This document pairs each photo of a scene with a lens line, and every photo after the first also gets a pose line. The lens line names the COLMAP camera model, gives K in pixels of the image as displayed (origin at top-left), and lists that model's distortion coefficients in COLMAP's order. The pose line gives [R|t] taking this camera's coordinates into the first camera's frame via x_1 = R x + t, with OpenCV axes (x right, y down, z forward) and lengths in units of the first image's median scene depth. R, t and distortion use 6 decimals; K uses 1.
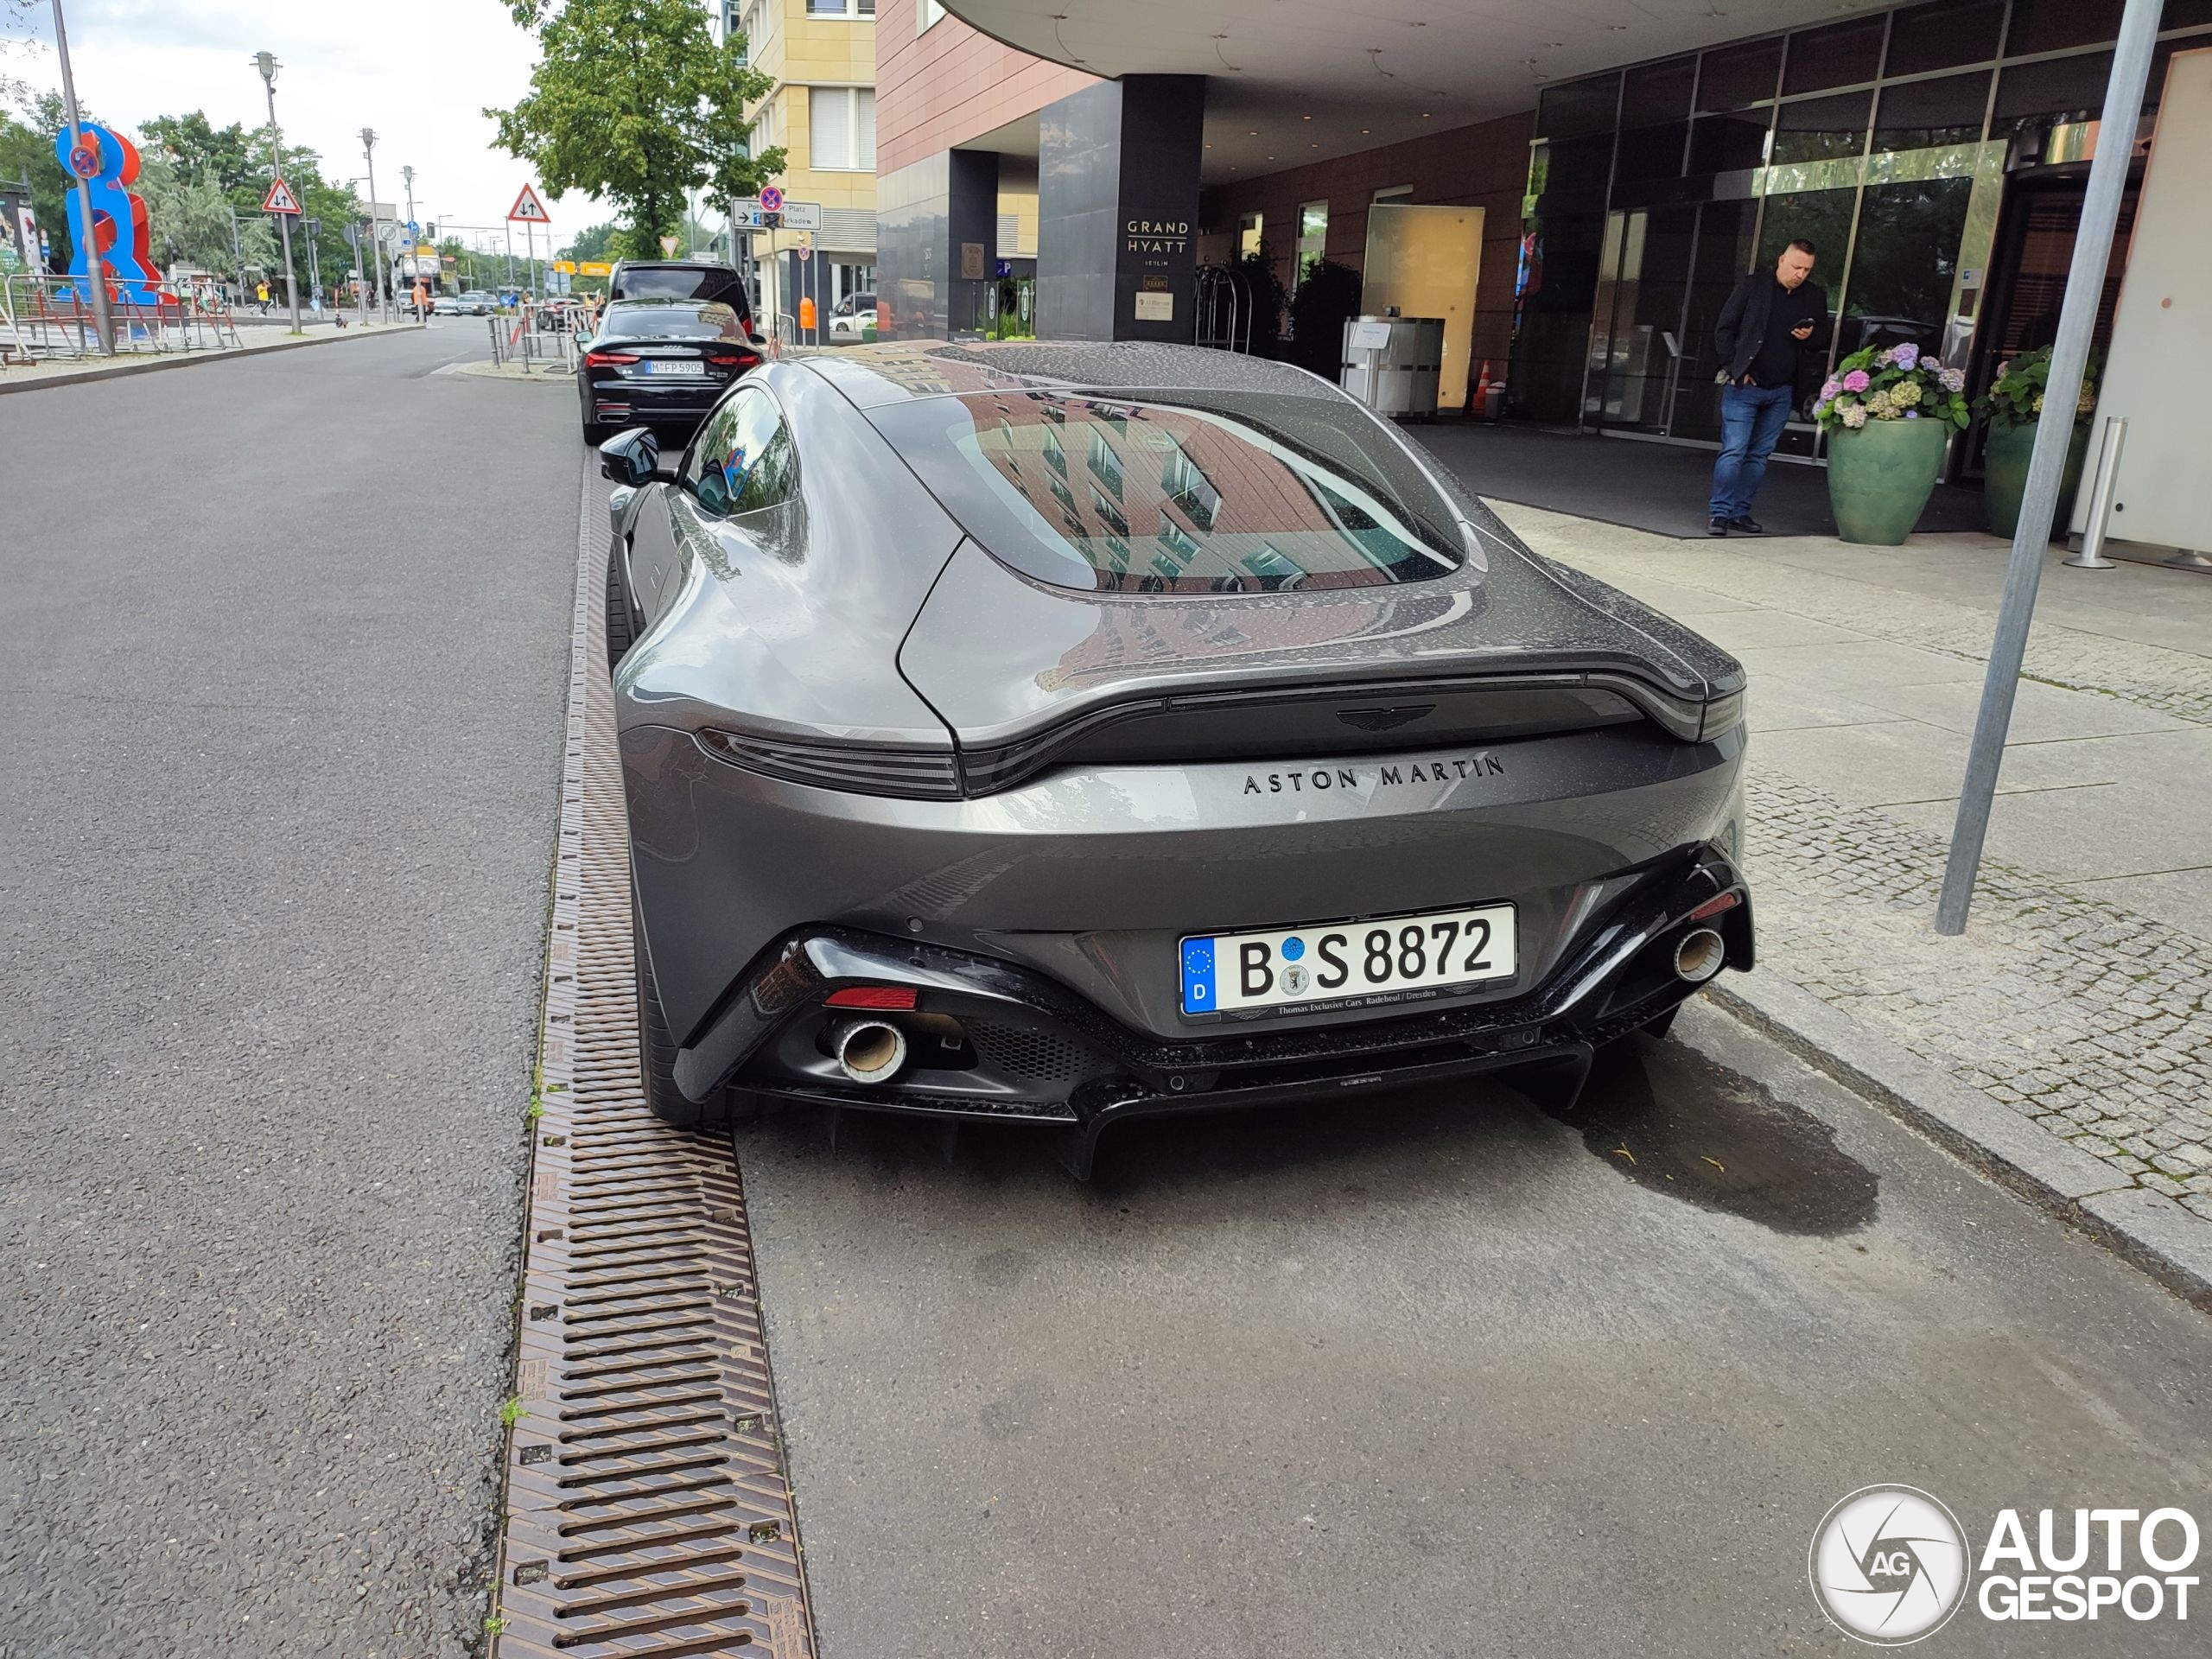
lens RADIAL K [[1593.8, 0, 1106.0], [0, 1593.8, 829.5], [0, 0, 1]] dist [0.012573, 0.004394]
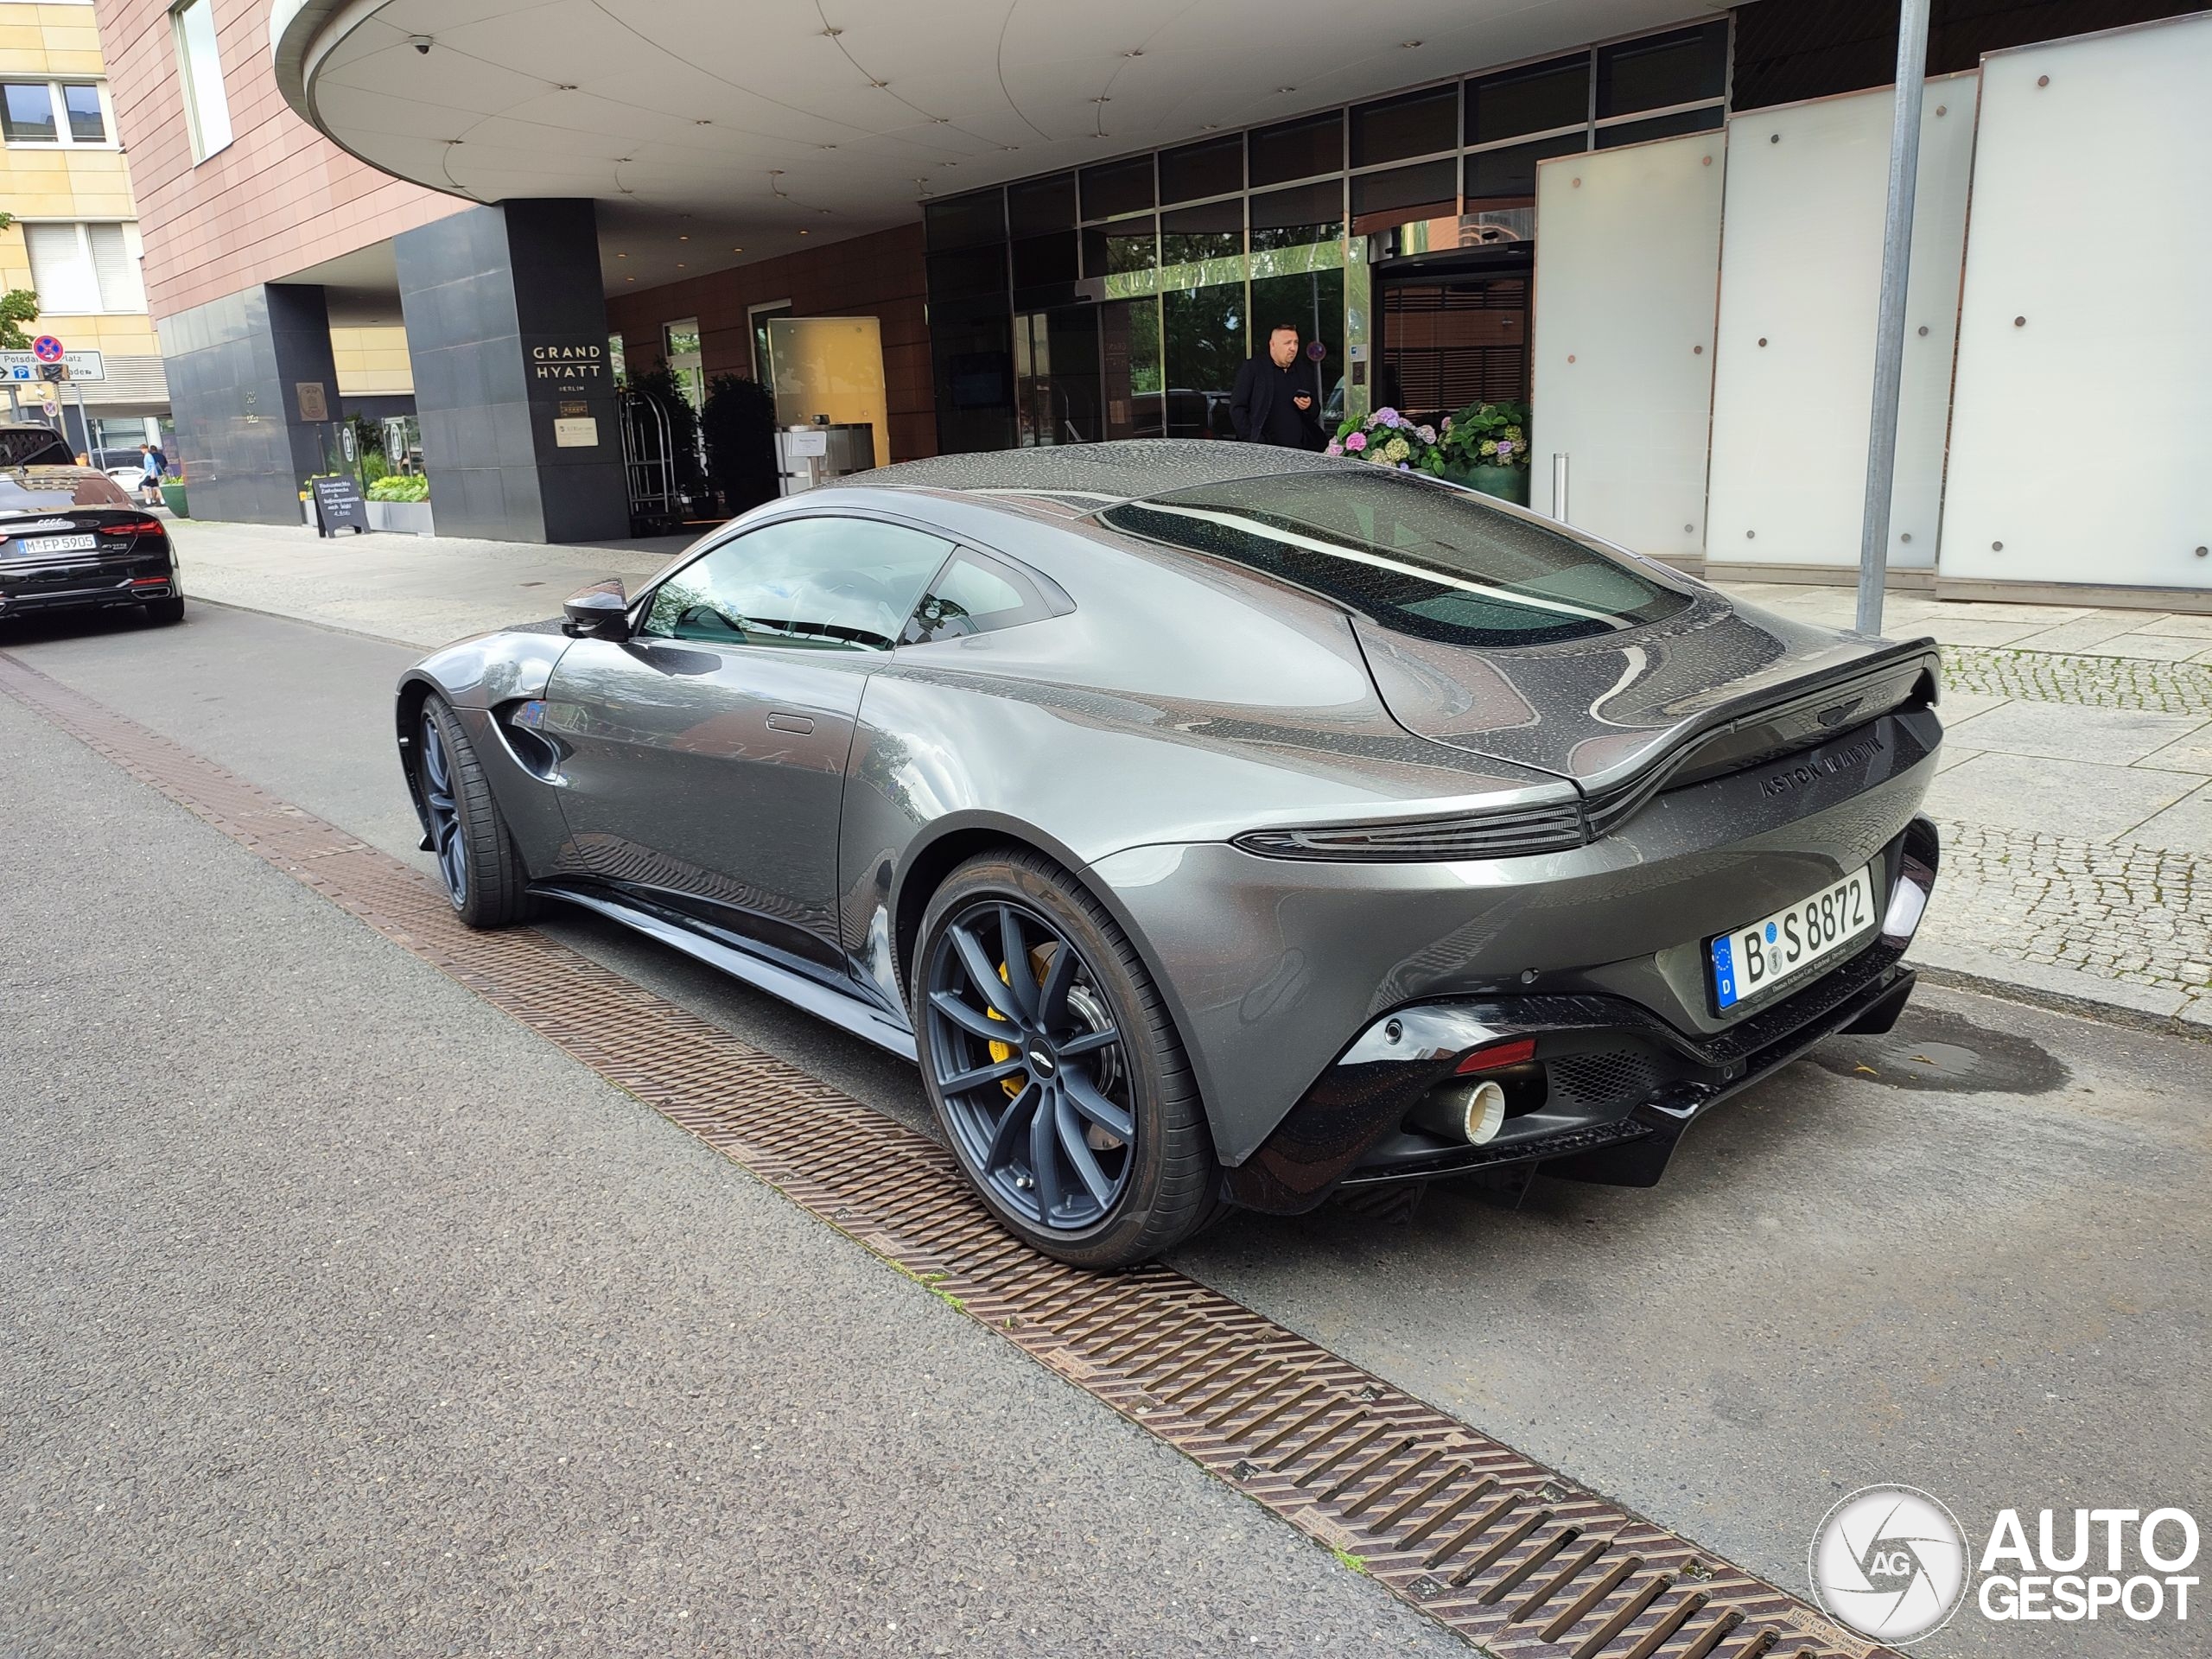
lens RADIAL K [[1591.4, 0, 1106.0], [0, 1591.4, 829.5], [0, 0, 1]] dist [0.033243, -0.037759]
pose [[0.909966, -0.173282, 0.376742, -0.133201], [0.196670, 0.980171, -0.024200, -0.011312], [-0.365078, 0.096115, 0.926002, 0.022593]]
